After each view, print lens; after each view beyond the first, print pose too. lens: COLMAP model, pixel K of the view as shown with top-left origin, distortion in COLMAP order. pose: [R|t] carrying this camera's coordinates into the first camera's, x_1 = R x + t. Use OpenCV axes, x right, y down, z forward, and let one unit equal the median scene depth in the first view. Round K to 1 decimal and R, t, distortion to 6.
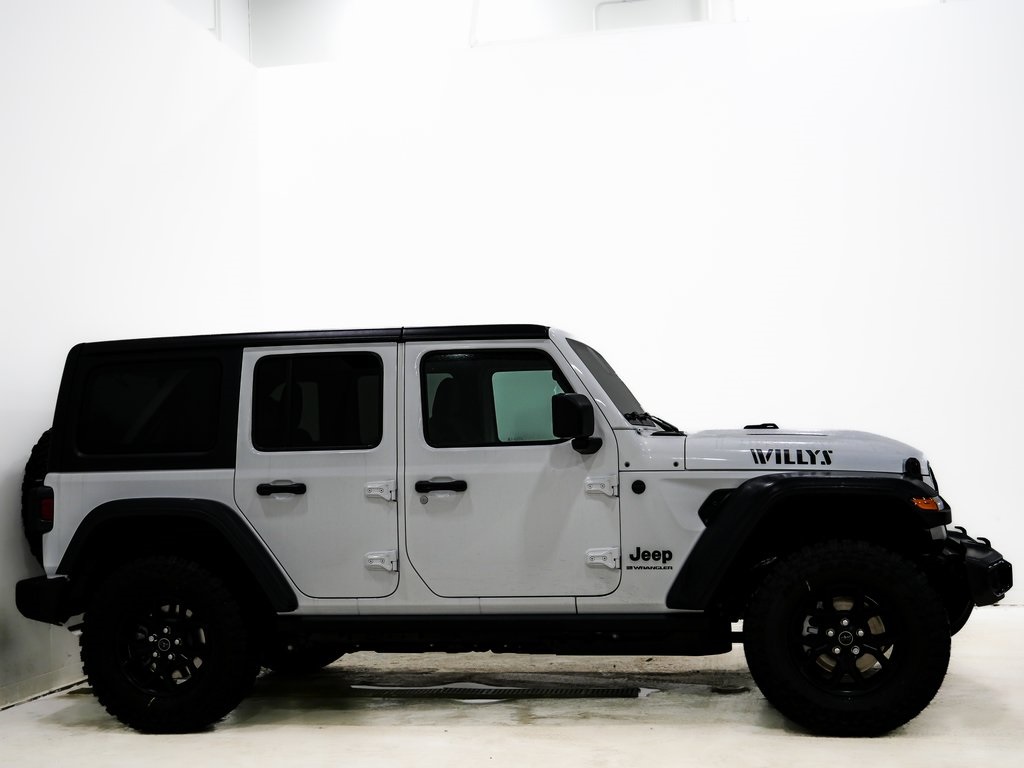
lens RADIAL K [[1309.1, 0, 512.0], [0, 1309.1, 384.0], [0, 0, 1]] dist [0.002237, 0.021827]
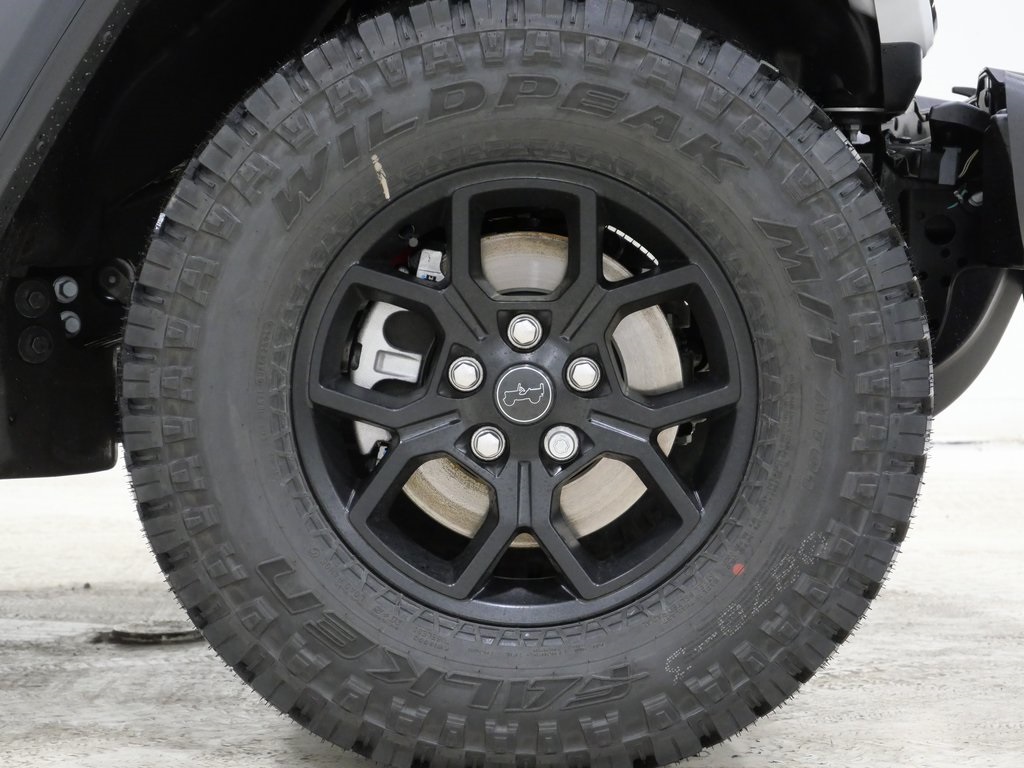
lens RADIAL K [[2736.5, 0, 512.0], [0, 2736.5, 384.0], [0, 0, 1]] dist [0.525032, -0.175394]
pose [[0.982438, 0.019224, 0.185594, 0.156303], [-0.039331, 0.993666, 0.105269, 0.137658], [-0.182394, -0.110720, 0.976972, 0.494000]]
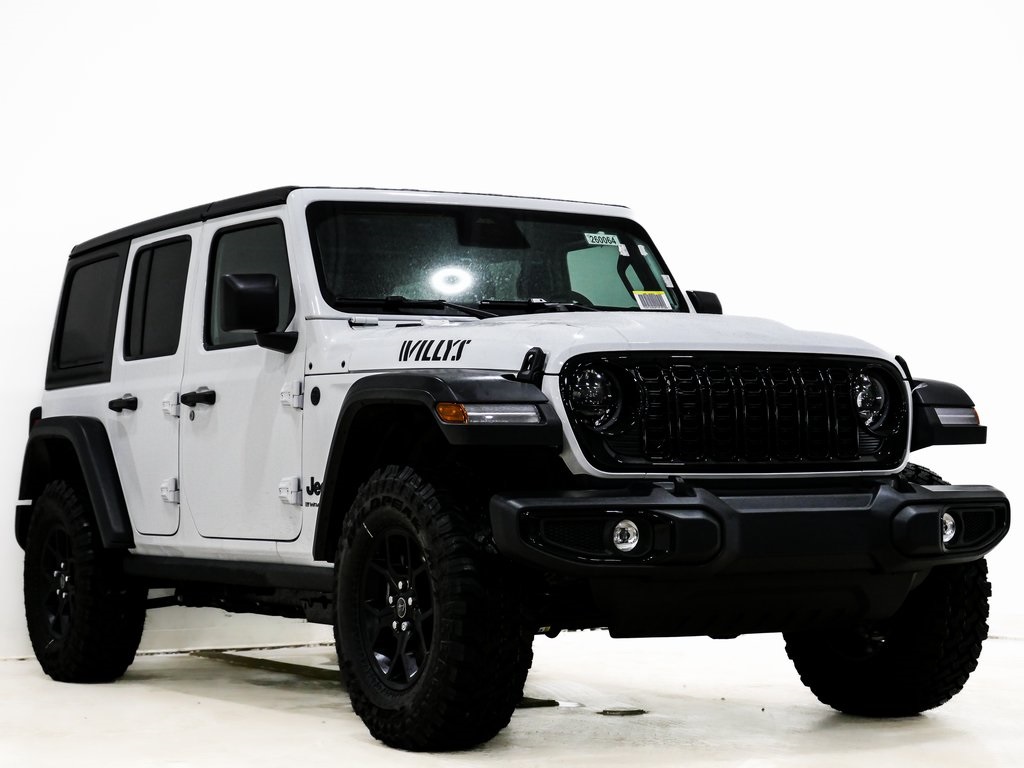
lens RADIAL K [[2229.5, 0, 512.0], [0, 2229.5, 384.0], [0, 0, 1]] dist [0.176206, -0.012837]
pose [[0.657633, -0.009999, -0.753272, 1.186579], [0.032406, 0.999362, 0.015026, 0.059800], [0.752641, -0.034292, 0.657537, 0.269175]]
